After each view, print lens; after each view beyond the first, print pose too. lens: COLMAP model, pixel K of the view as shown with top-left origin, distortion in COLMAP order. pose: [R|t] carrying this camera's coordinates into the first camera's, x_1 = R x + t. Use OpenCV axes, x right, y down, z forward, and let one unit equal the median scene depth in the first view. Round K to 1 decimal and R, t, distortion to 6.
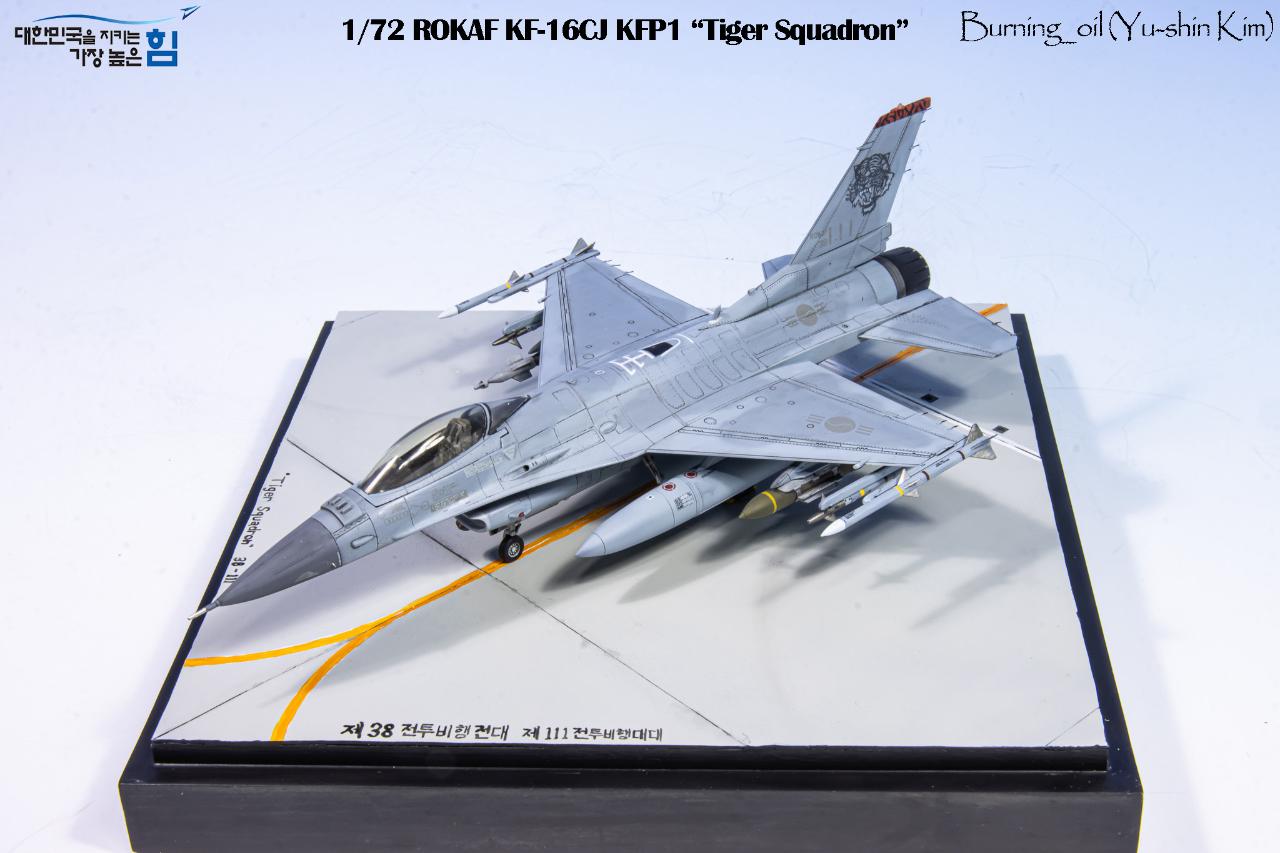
lens RADIAL K [[1922.7, 0, 640.0], [0, 1922.7, 426.5], [0, 0, 1]] dist [0.014786, 0.014254]
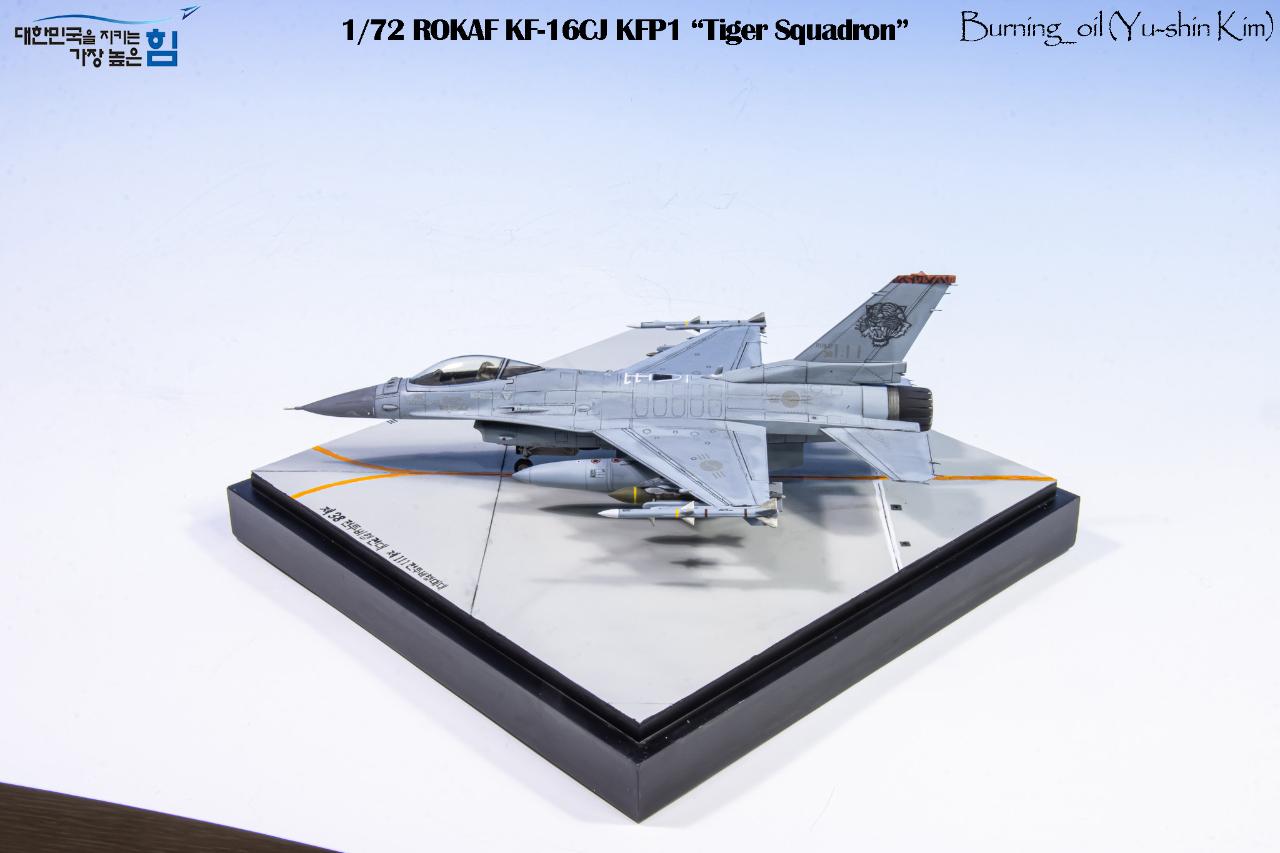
lens RADIAL K [[1581.1, 0, 640.0], [0, 1581.1, 426.5], [0, 0, 1]] dist [-0.011607, -0.006020]
pose [[0.732326, 0.341946, -0.588873, 0.667745], [-0.370182, 0.925746, 0.077201, -0.087609], [0.571545, 0.161454, 0.804530, 0.074731]]
